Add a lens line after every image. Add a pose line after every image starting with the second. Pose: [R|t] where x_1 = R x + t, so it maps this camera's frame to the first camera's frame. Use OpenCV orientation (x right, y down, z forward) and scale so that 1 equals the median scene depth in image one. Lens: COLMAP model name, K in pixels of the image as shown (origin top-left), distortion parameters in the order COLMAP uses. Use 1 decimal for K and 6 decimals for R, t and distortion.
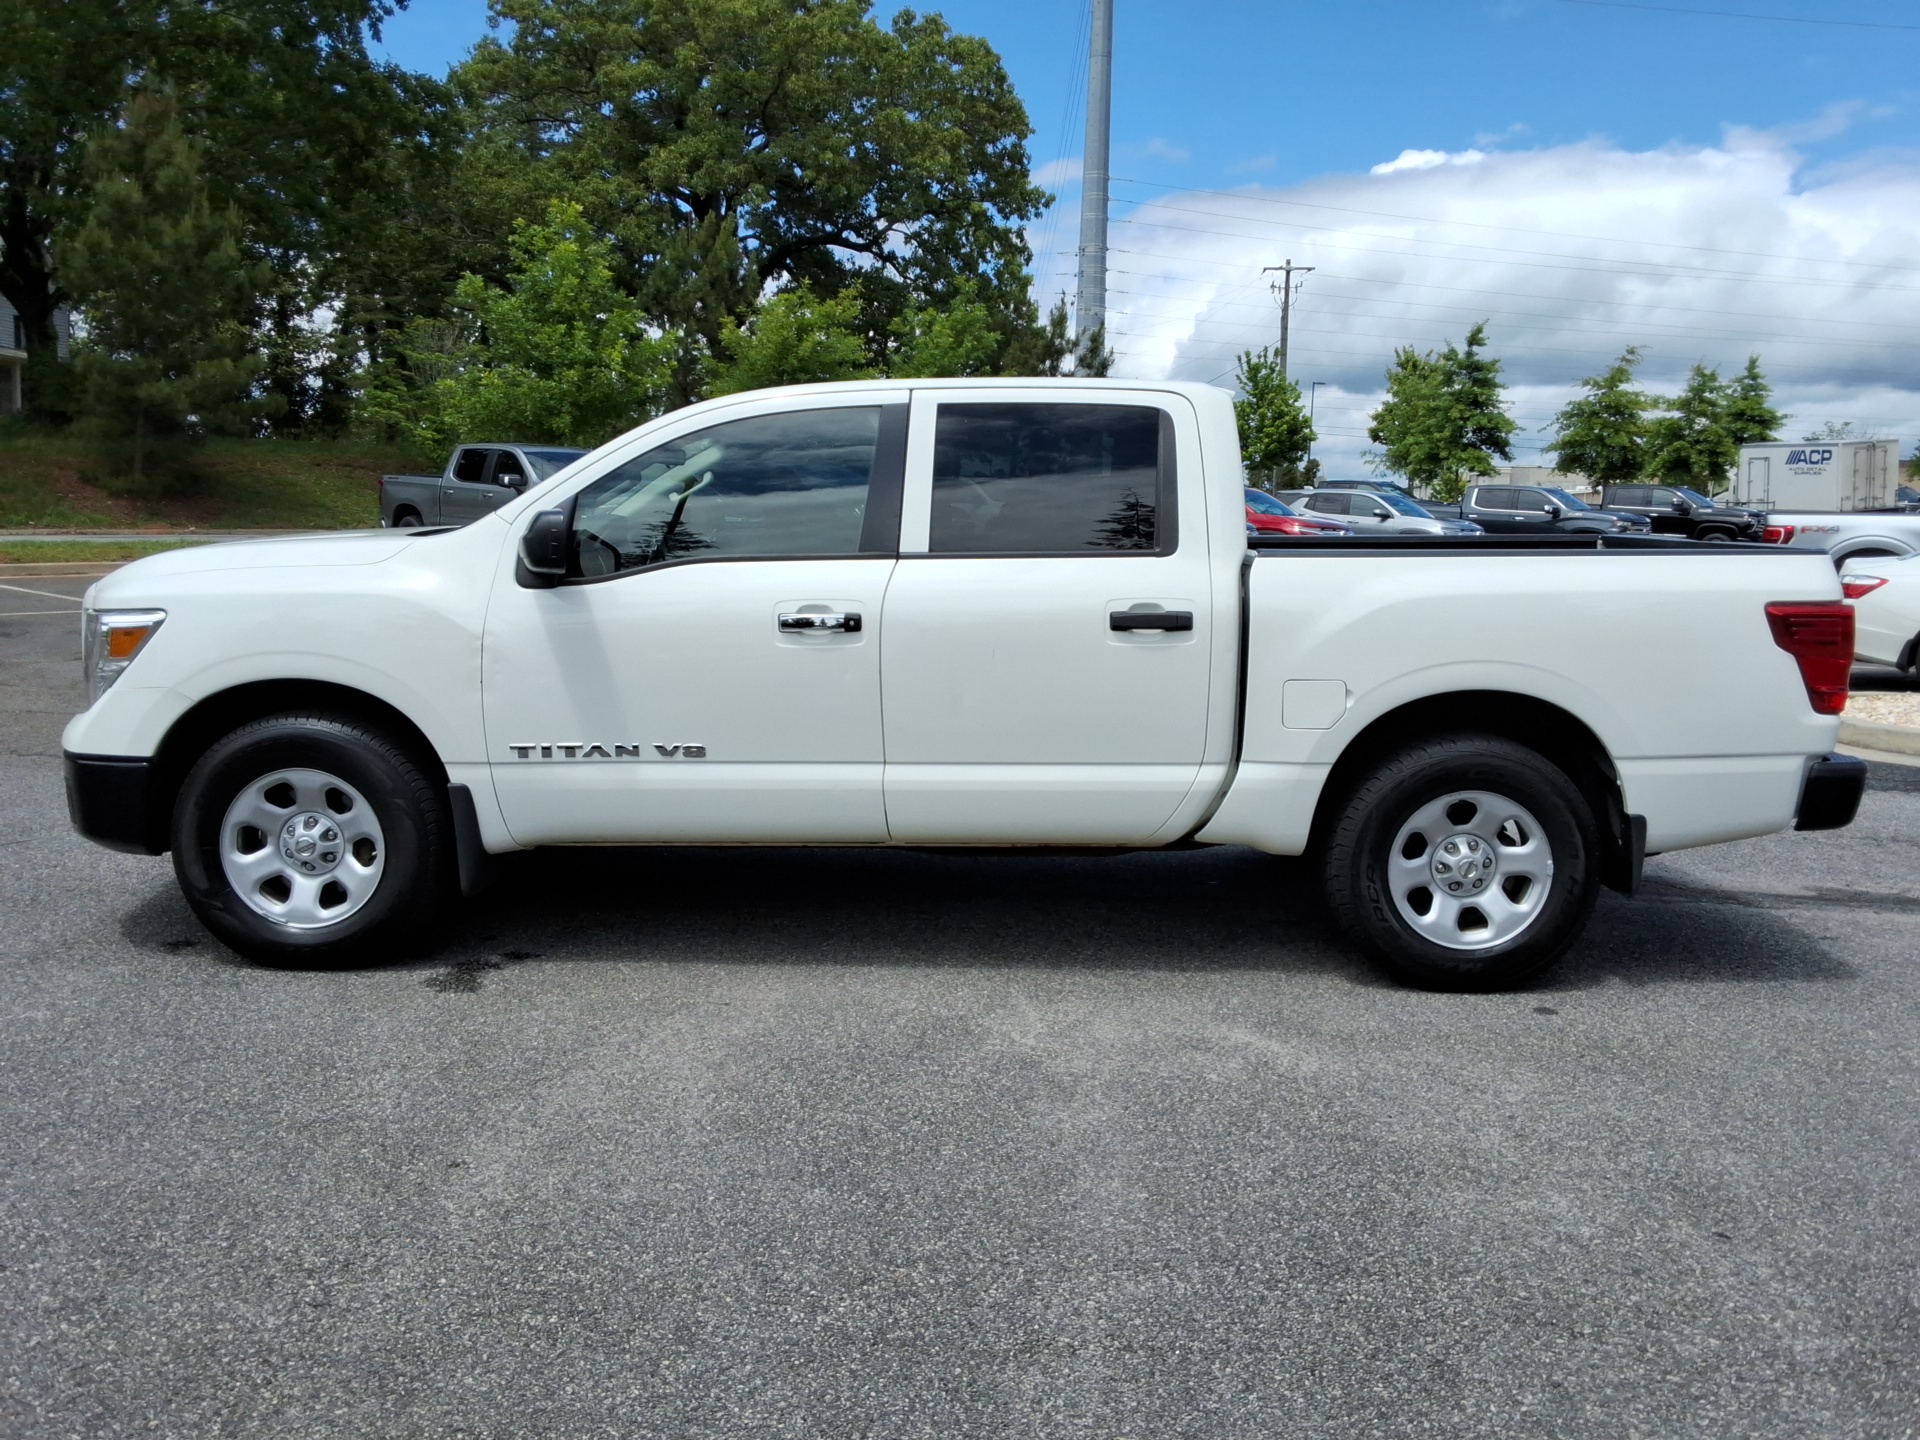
lens RADIAL K [[1539.5, 0, 975.9], [0, 1539.5, 691.6], [0, 0, 1]] dist [0.105294, -0.168808]
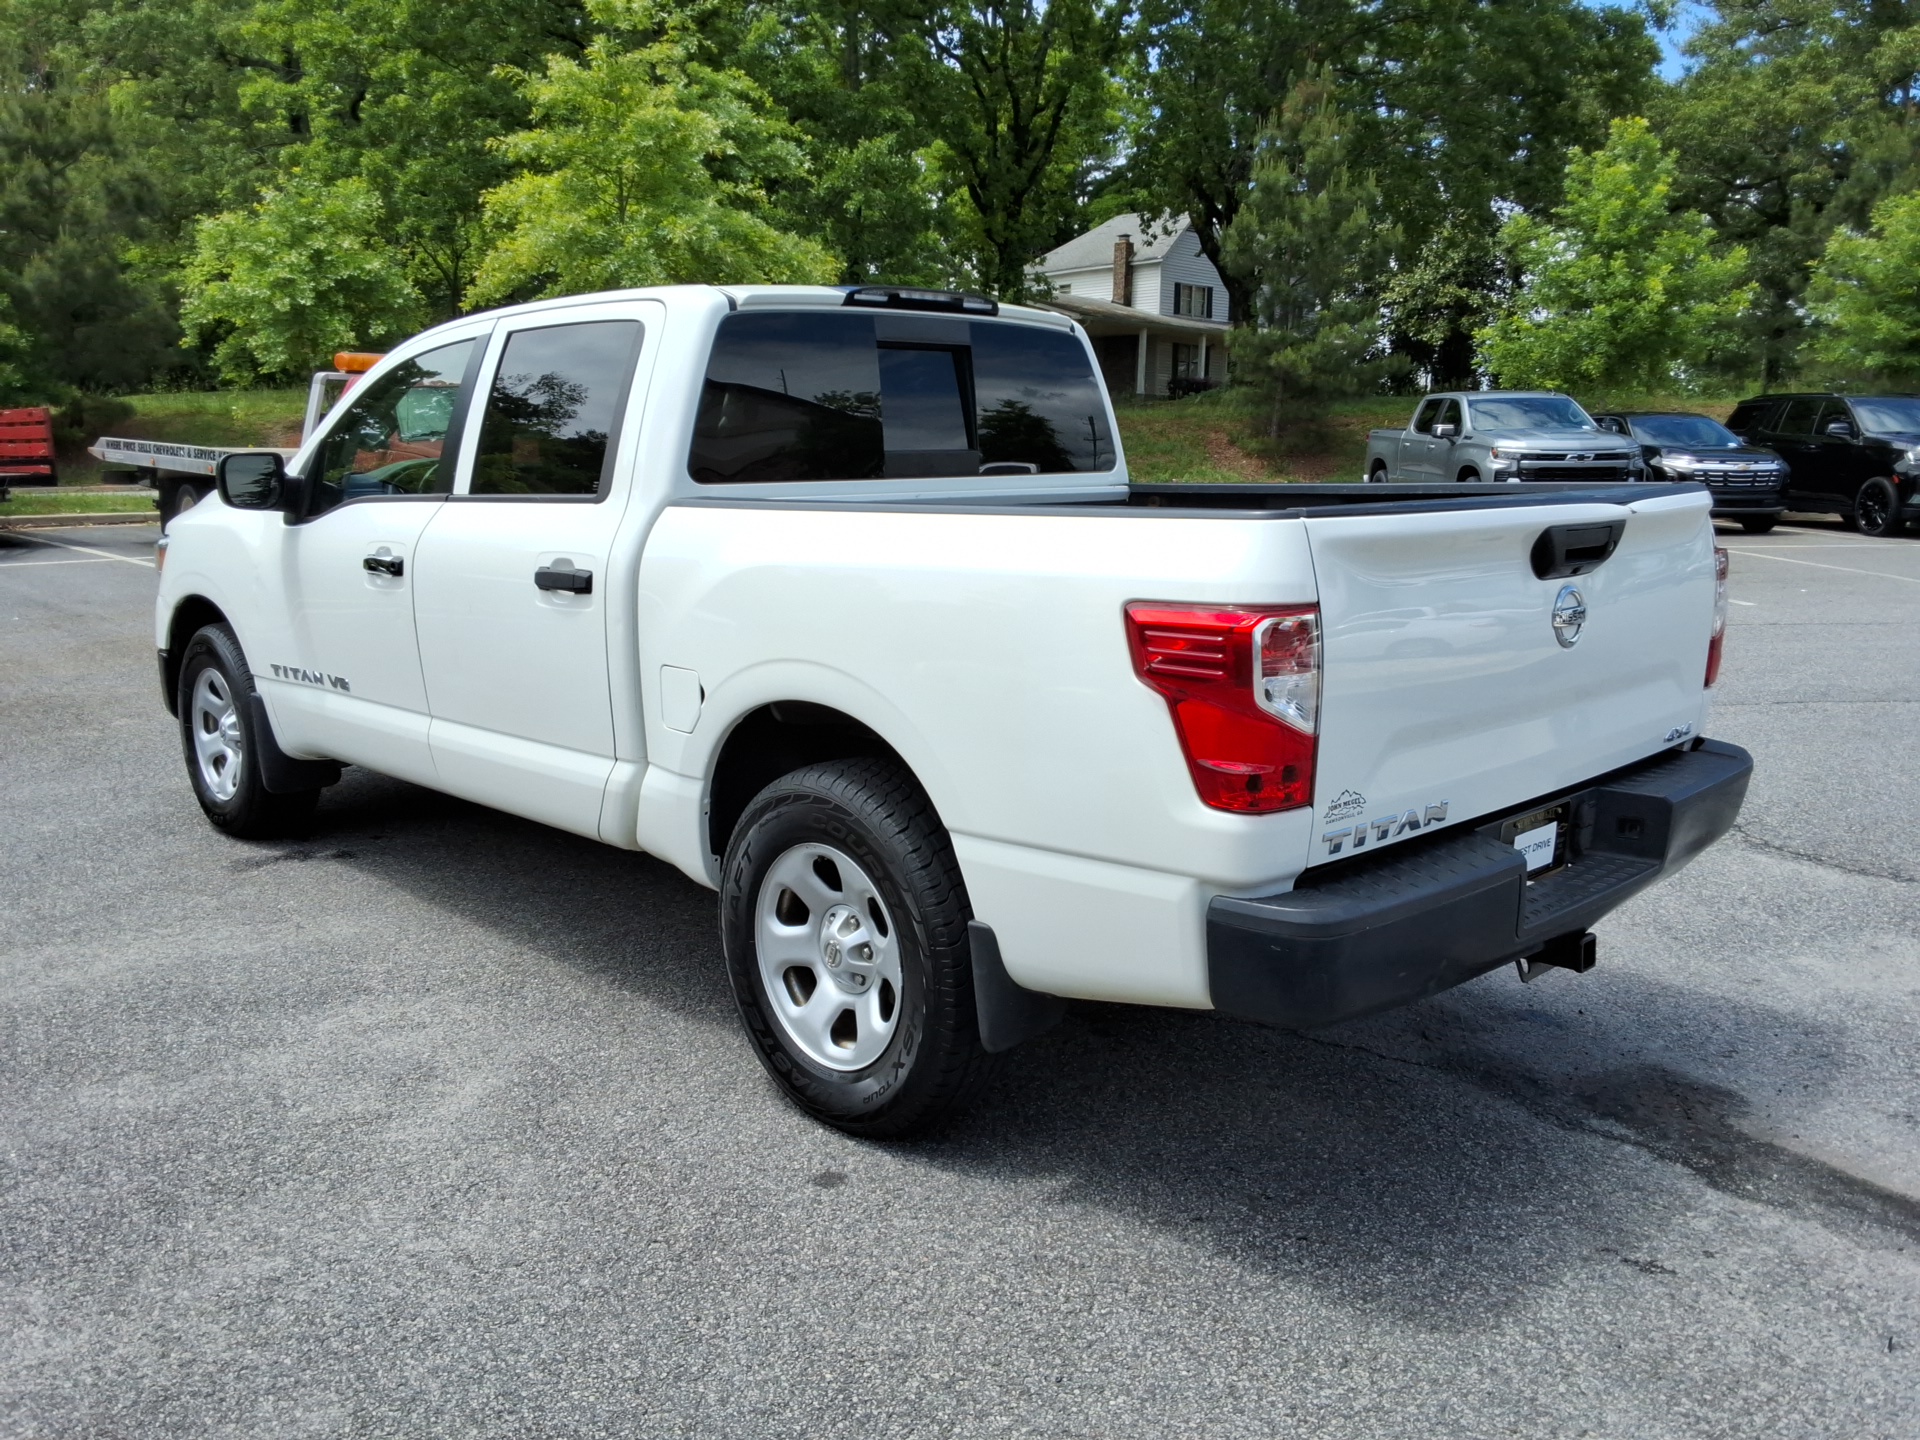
lens RADIAL K [[1539.5, 0, 975.9], [0, 1539.5, 691.6], [0, 0, 1]] dist [0.105294, -0.168808]
pose [[0.700558, 0.097051, -0.706965, 0.842371], [-0.076958, 0.995206, 0.060360, -0.051569], [0.709434, 0.012121, 0.704668, 0.547188]]
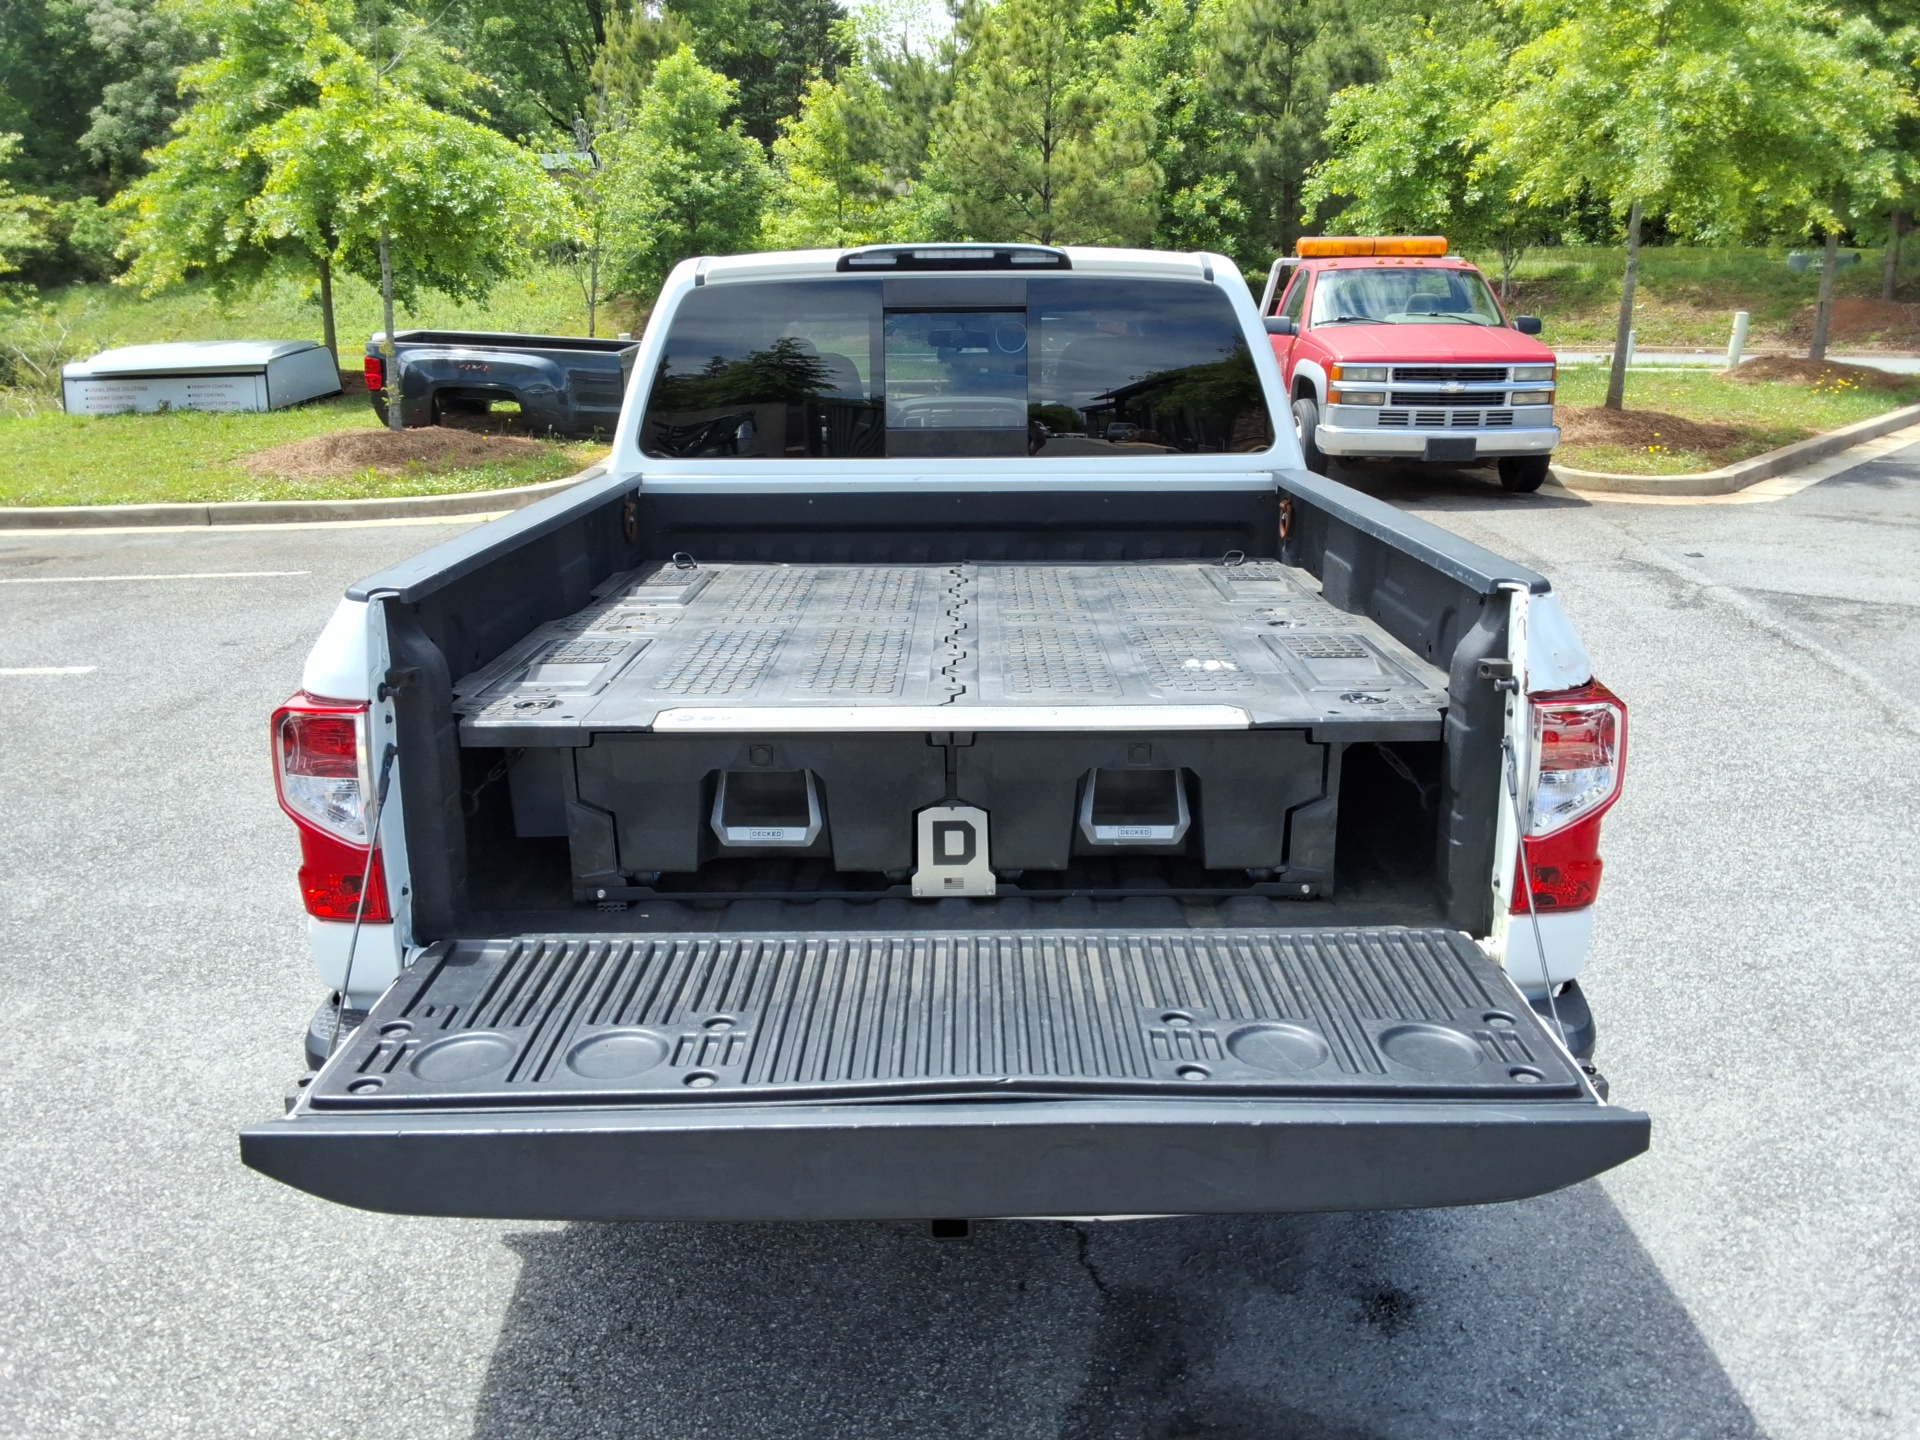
lens RADIAL K [[1539.5, 0, 975.9], [0, 1539.5, 691.6], [0, 0, 1]] dist [0.105294, -0.168808]
pose [[-0.002519, 0.233202, -0.972425, 0.995545], [-0.122082, 0.965083, 0.231757, -0.190655], [0.992517, 0.119300, 0.026039, 1.167238]]
